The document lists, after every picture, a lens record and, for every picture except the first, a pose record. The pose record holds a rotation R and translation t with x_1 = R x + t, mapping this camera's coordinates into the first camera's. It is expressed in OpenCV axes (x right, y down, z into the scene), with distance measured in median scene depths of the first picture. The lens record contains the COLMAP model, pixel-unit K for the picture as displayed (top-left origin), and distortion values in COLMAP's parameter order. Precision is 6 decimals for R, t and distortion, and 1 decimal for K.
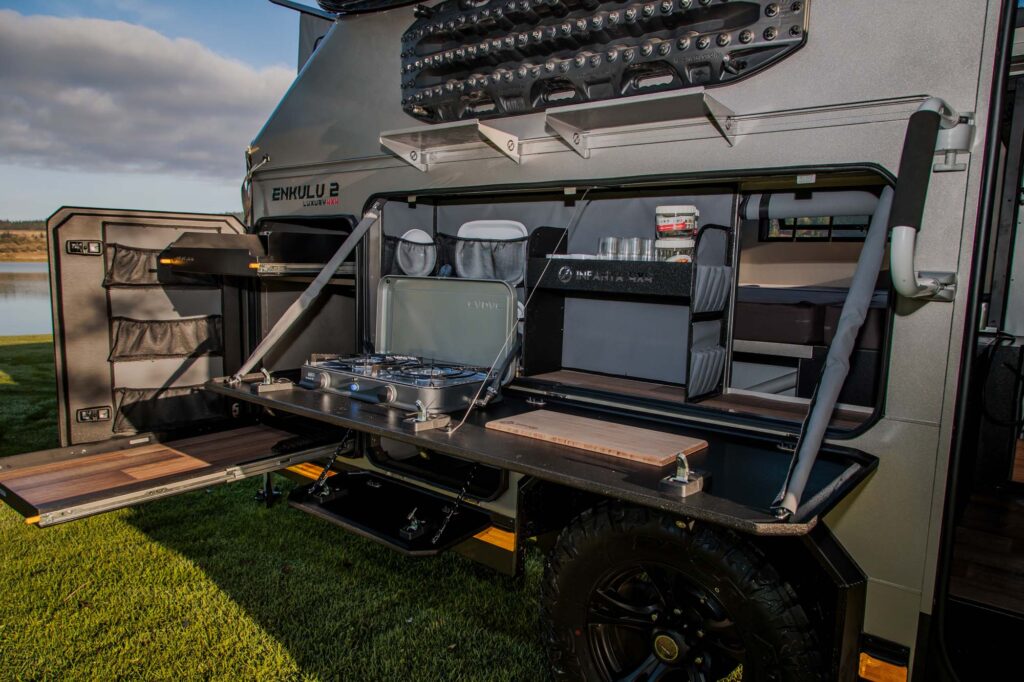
lens RADIAL K [[681.3, 0, 510.3], [0, 681.3, 340.8], [0, 0, 1]] dist [0.000319, 0.000299]
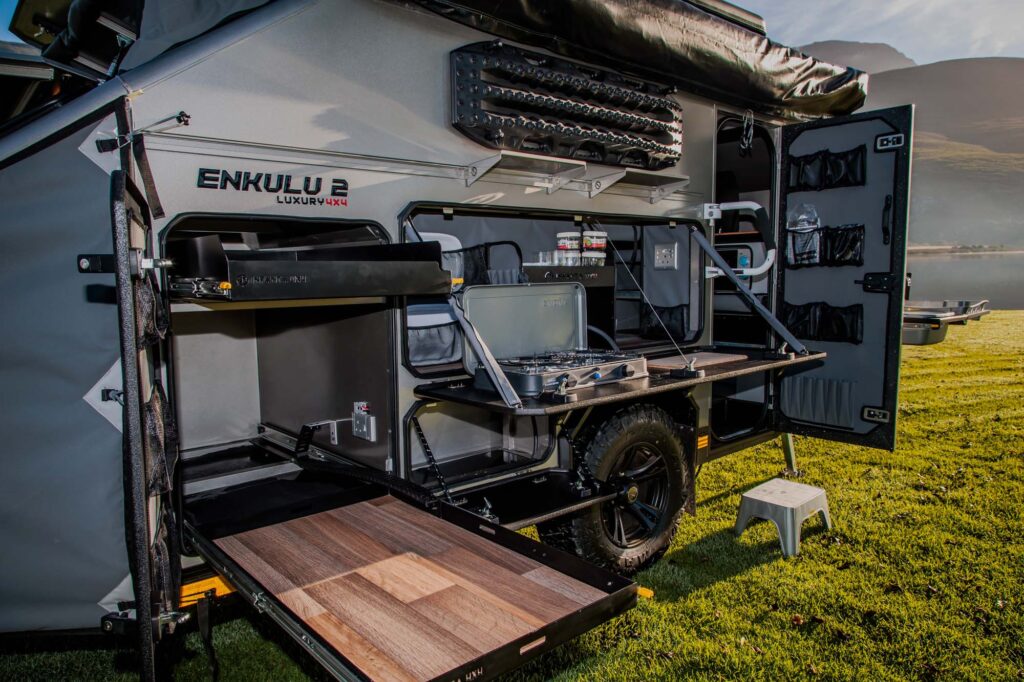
lens RADIAL K [[681.3, 0, 508.8], [0, 681.3, 345.5], [0, 0, 1]] dist [0.000319, 0.000299]
pose [[0.172811, -0.121648, 0.977414, -1.031142], [0.149689, 0.984061, 0.096010, -0.084986], [-0.973514, 0.129716, 0.188266, 0.672924]]
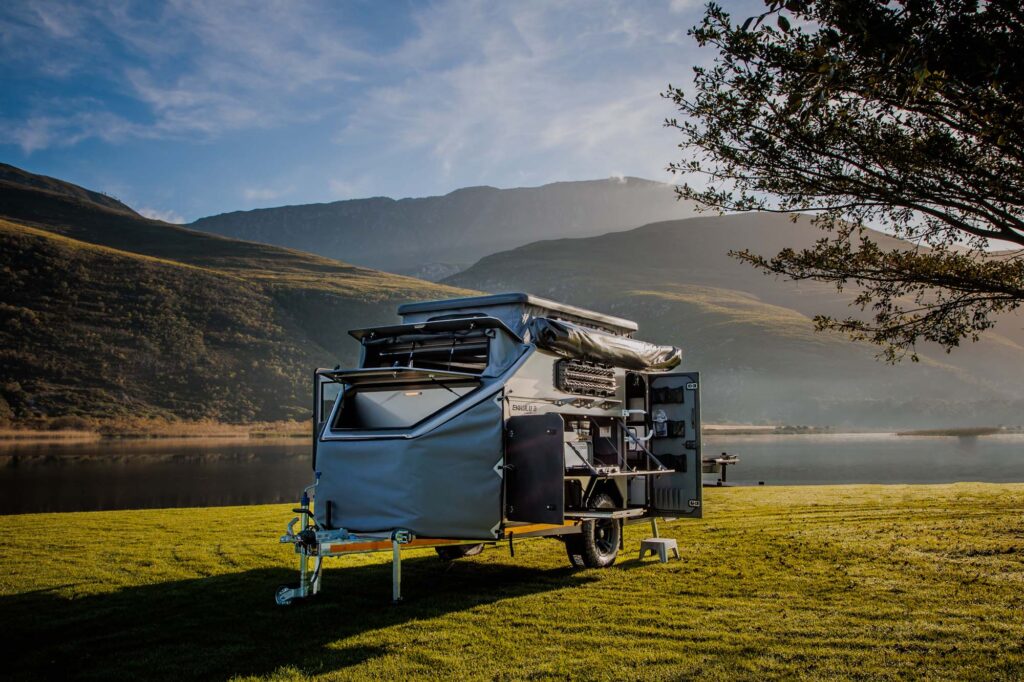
lens RADIAL K [[947.6, 0, 510.3], [0, 947.6, 343.3], [0, 0, 1]] dist [0.006028, 0.000000]
pose [[-0.125765, 0.098505, 0.987157, -3.762341], [0.135756, 0.987406, -0.081234, -0.187119], [-0.982728, 0.123796, -0.137554, 1.543197]]
